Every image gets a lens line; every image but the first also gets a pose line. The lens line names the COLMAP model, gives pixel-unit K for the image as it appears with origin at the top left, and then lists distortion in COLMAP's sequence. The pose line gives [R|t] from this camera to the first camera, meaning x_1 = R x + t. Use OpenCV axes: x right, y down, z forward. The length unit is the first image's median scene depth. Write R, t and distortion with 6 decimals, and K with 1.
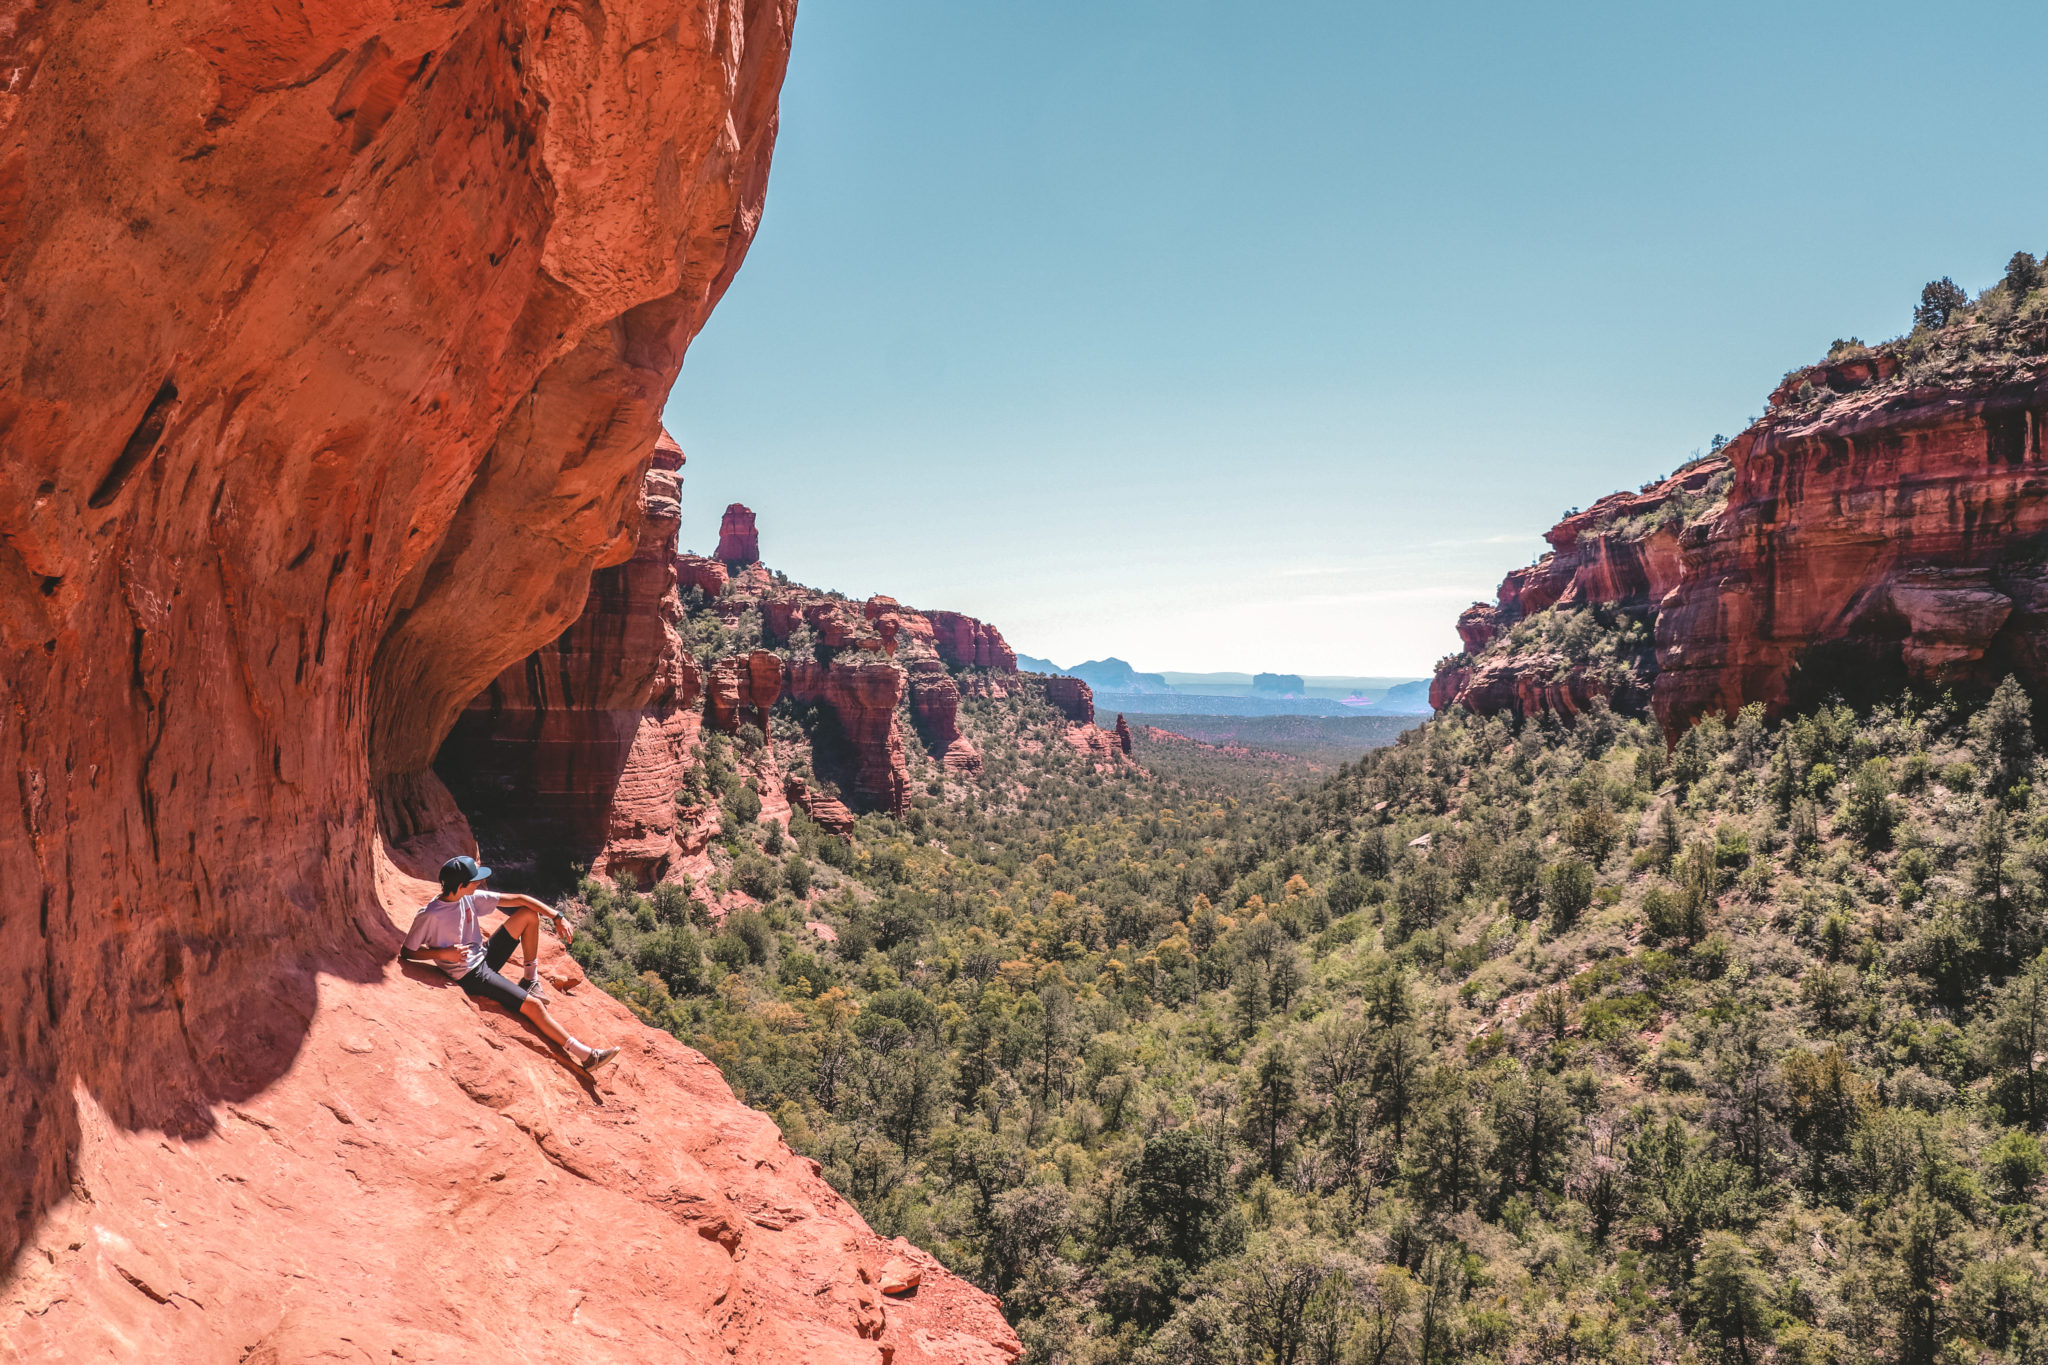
lens RADIAL K [[1574.5, 0, 1024.0], [0, 1574.5, 682.5], [0, 0, 1]] dist [-0.004070, -0.005401]
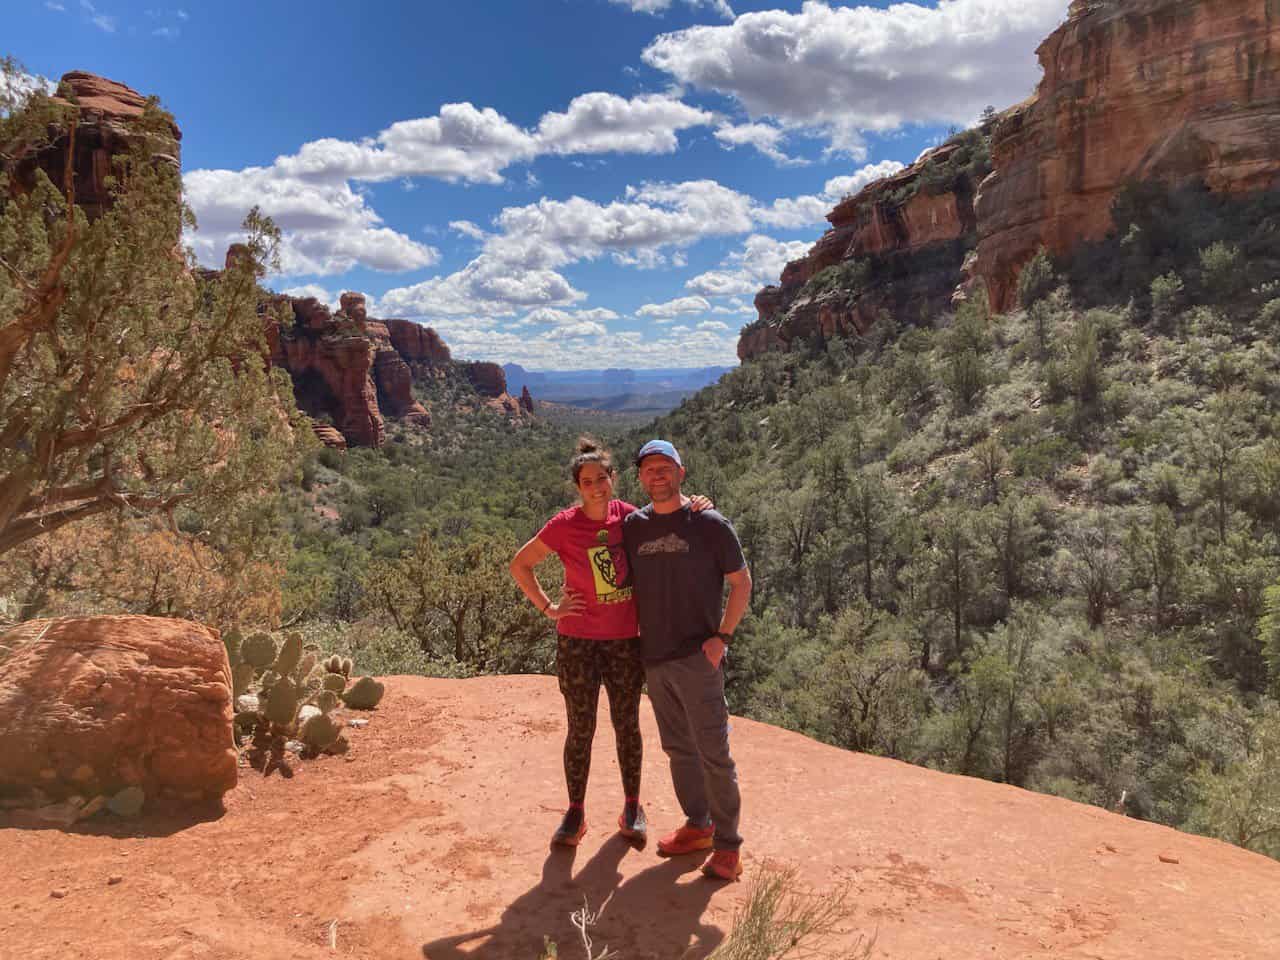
lens RADIAL K [[1016.2, 0, 640.0], [0, 1016.2, 480.0], [0, 0, 1]] dist [0.006001, 0.002831]
pose [[0.981647, -0.068339, 0.178043, -0.019219], [0.051408, 0.993854, 0.098039, 0.050969], [-0.183648, -0.087087, 0.979127, 0.115085]]
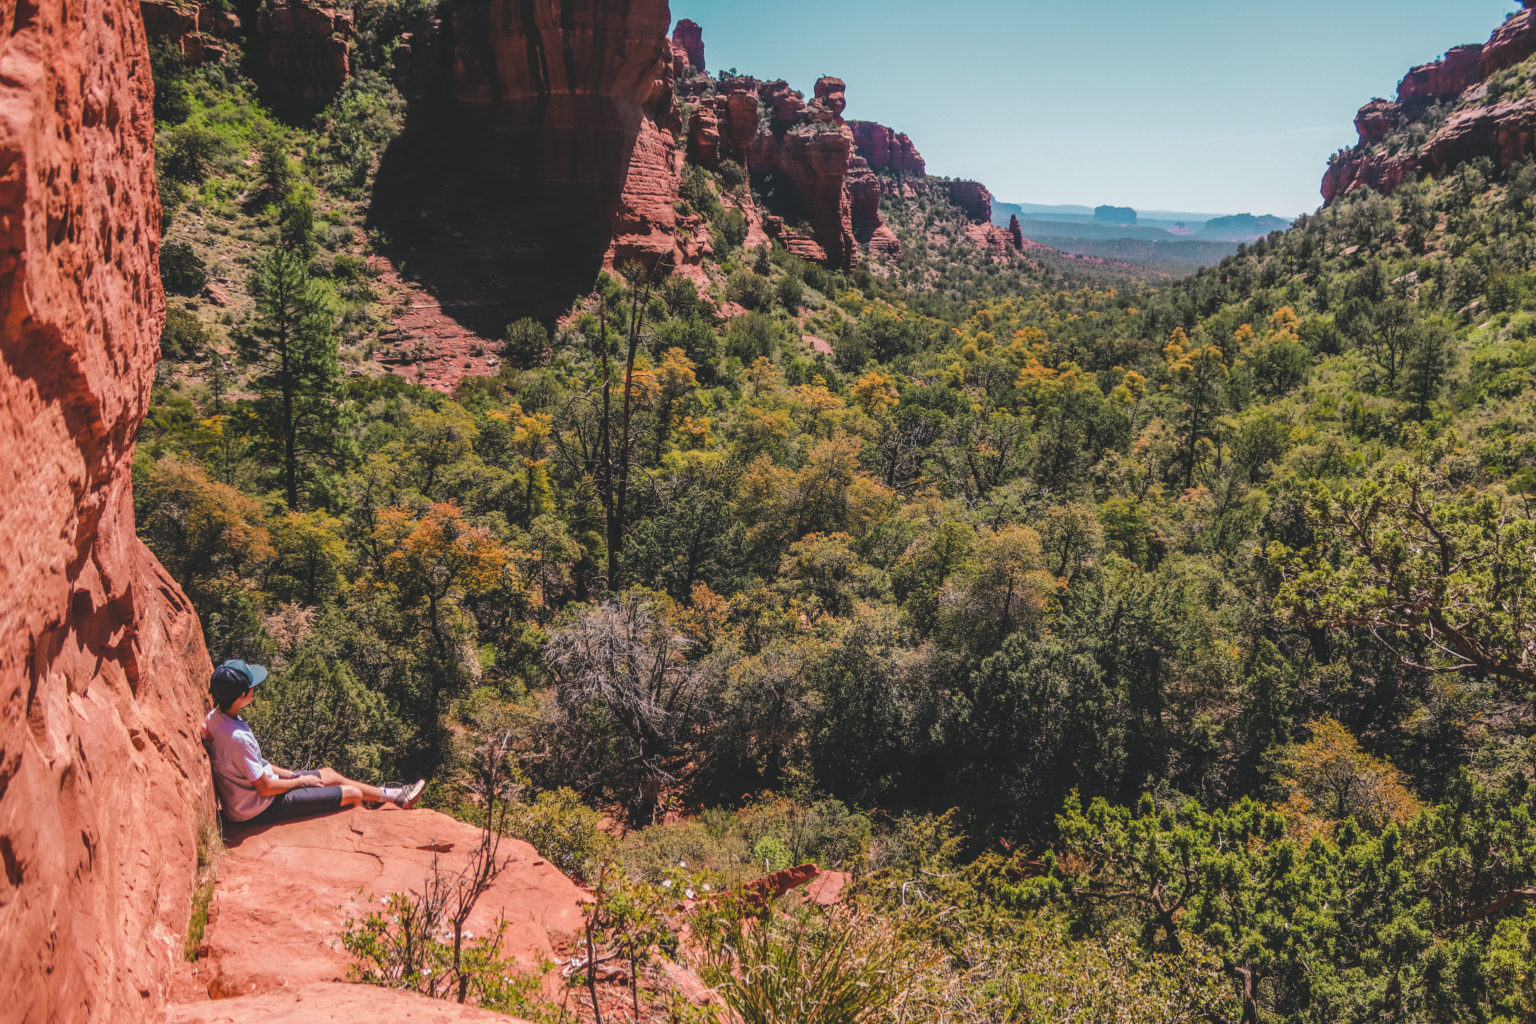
lens RADIAL K [[1229.7, 0, 768.0], [0, 1229.7, 512.0], [0, 0, 1]] dist [-0.088549, 0.005607]
pose [[0.995021, 0.031766, -0.094467, -0.066833], [-0.008919, 0.972424, 0.233050, 0.064421], [0.099265, -0.231047, 0.967866, 0.173391]]
